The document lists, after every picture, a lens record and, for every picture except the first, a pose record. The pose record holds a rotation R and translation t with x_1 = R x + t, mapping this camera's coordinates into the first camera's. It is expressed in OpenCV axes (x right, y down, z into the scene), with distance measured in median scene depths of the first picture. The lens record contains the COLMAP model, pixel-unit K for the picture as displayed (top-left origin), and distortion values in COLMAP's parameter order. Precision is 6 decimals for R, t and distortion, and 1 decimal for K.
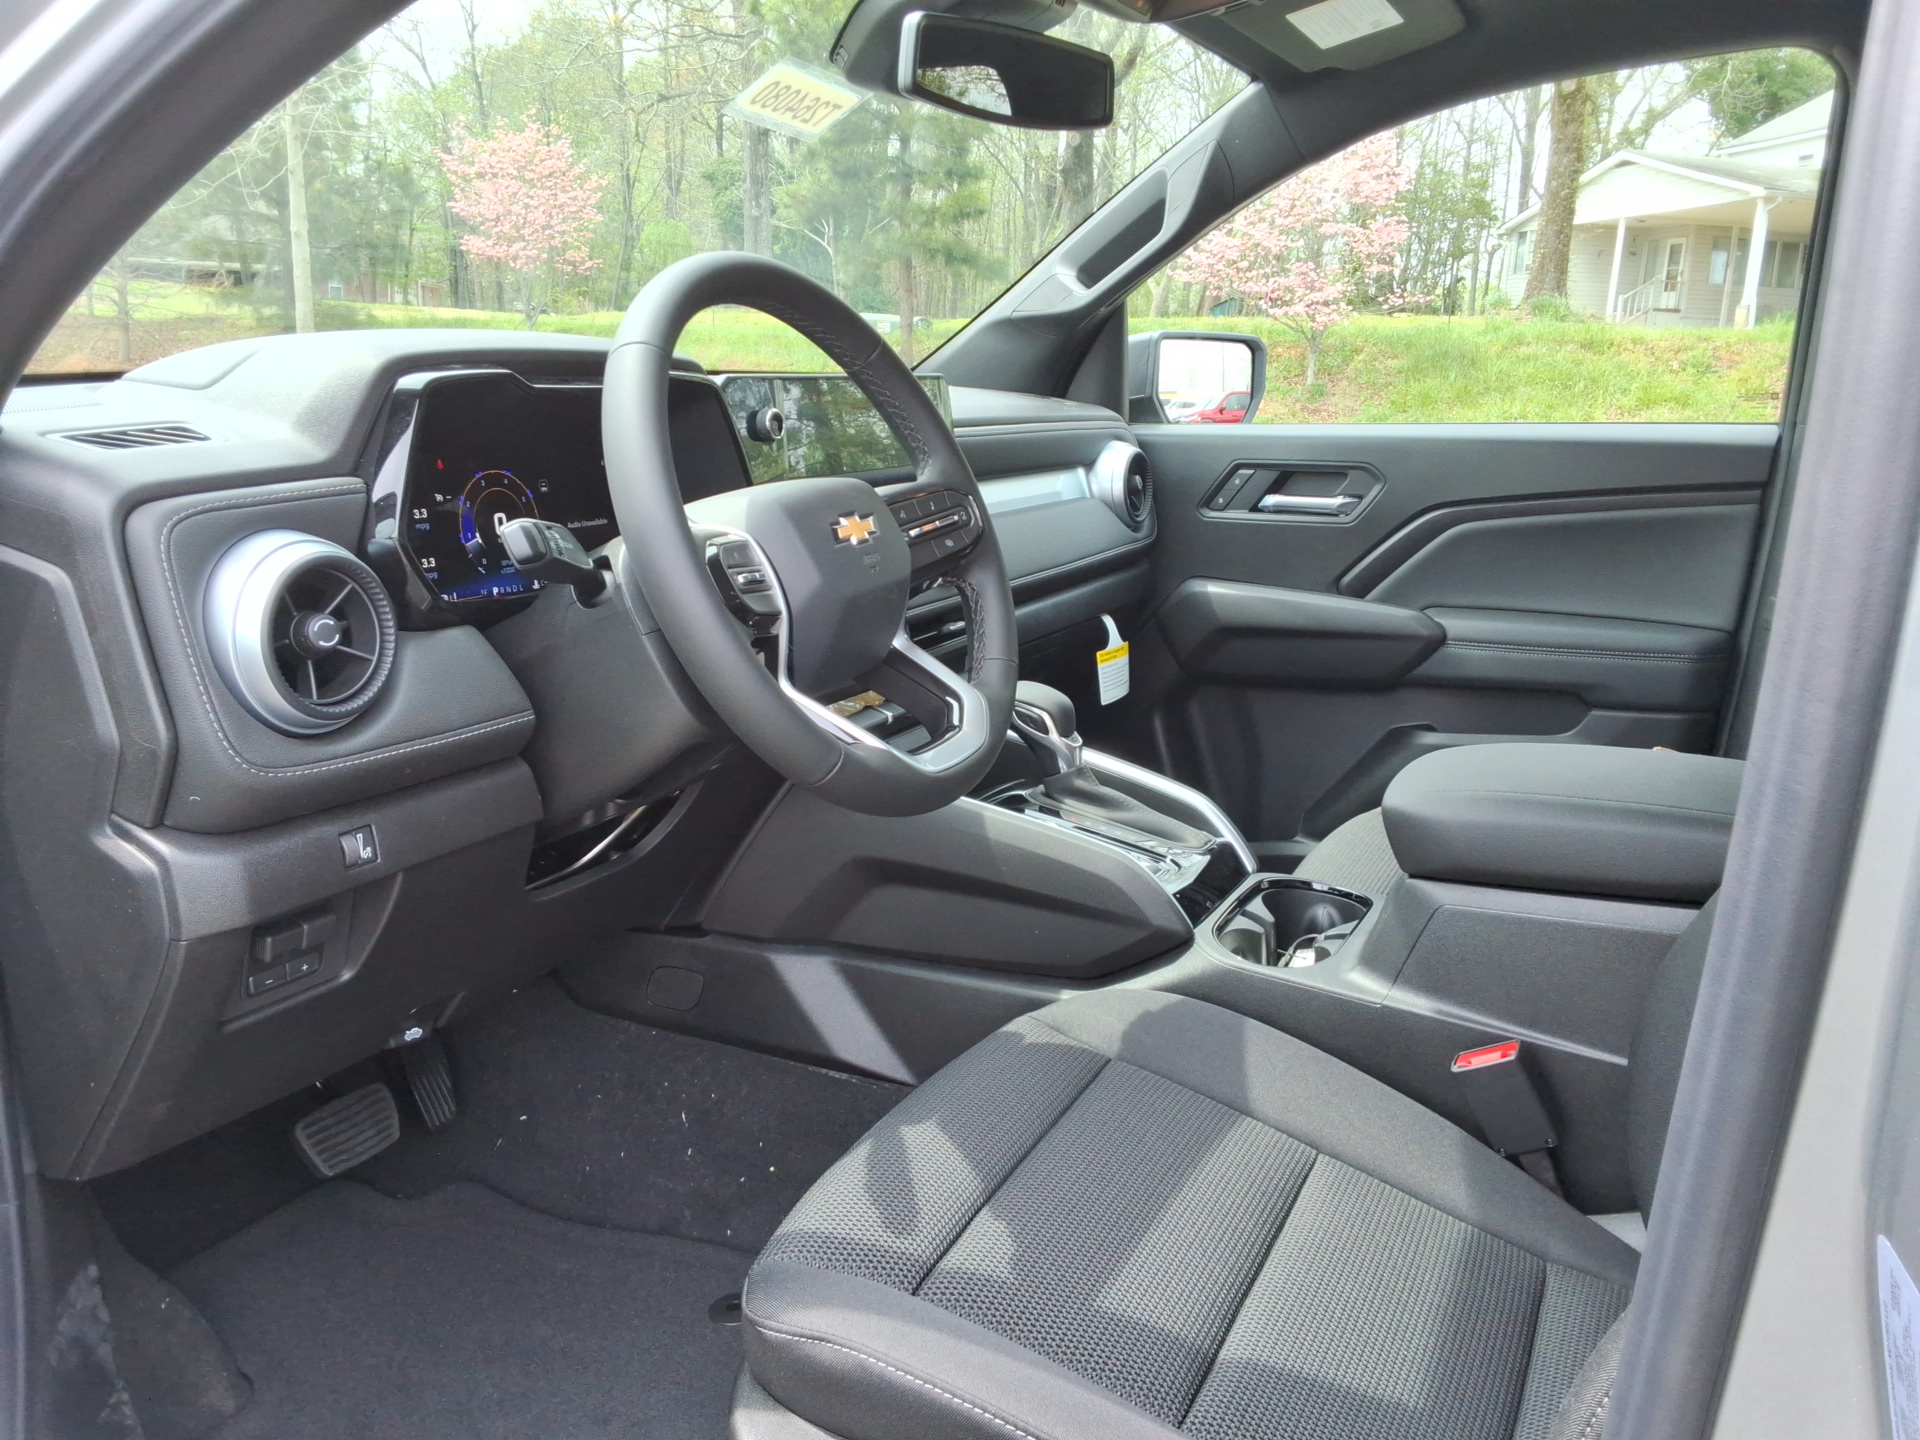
lens RADIAL K [[1539.3, 0, 977.5], [0, 1539.3, 725.4], [0, 0, 1]] dist [0.107044, -0.159475]
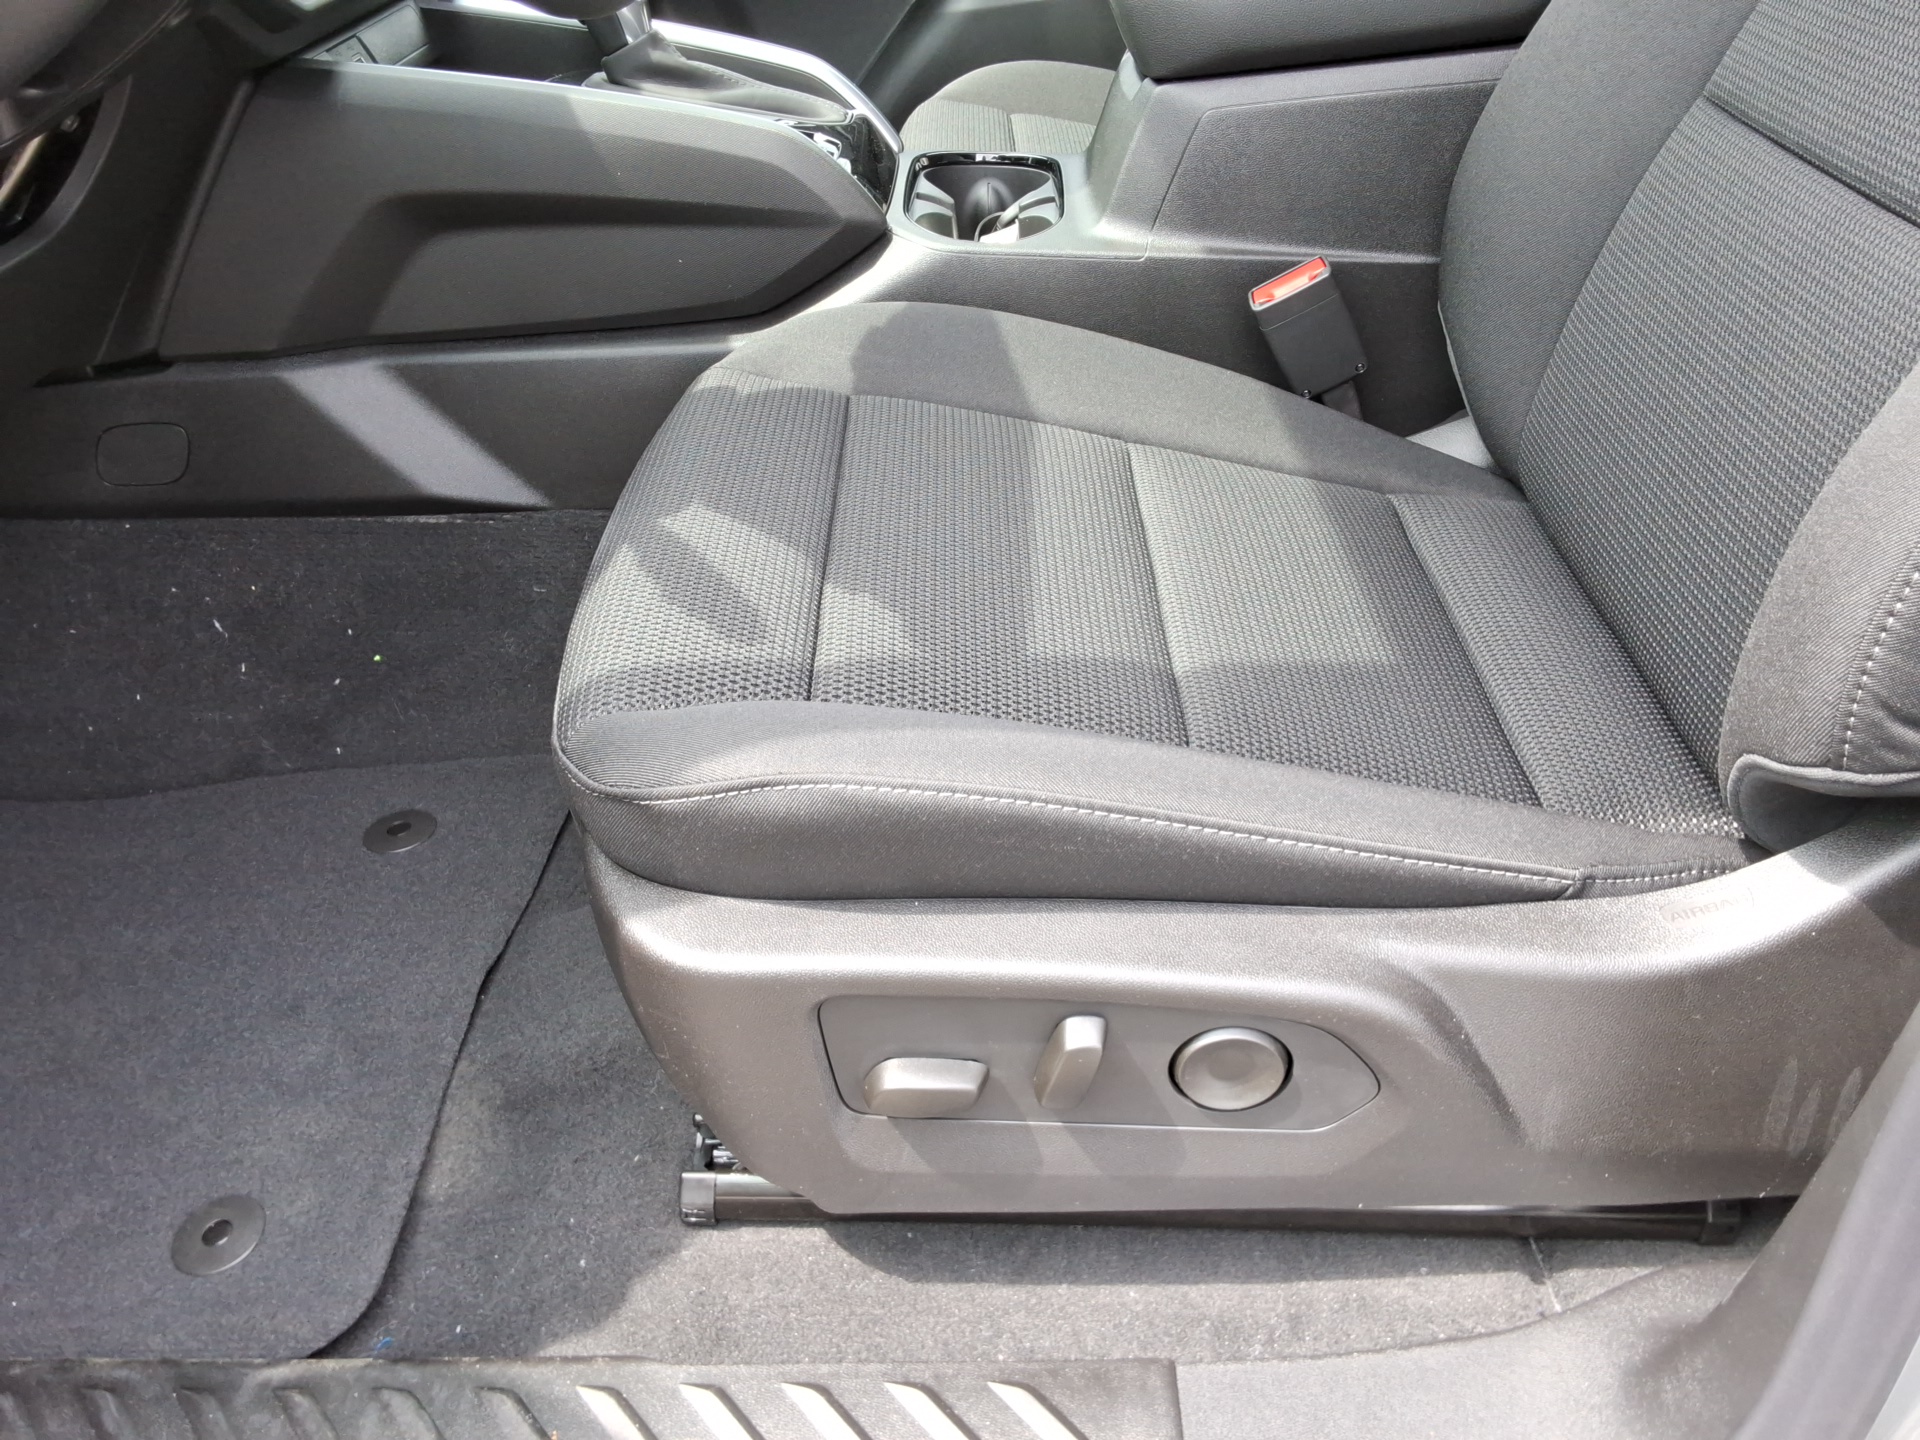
lens RADIAL K [[1539.3, 0, 1035.6], [0, 1539.3, 716.3], [0, 0, 1]] dist [0.107044, -0.159475]
pose [[0.893026, -0.278473, 0.353493, -0.139242], [0.135940, 0.915772, 0.377998, 0.077922], [-0.428982, -0.289508, 0.855663, 0.233580]]
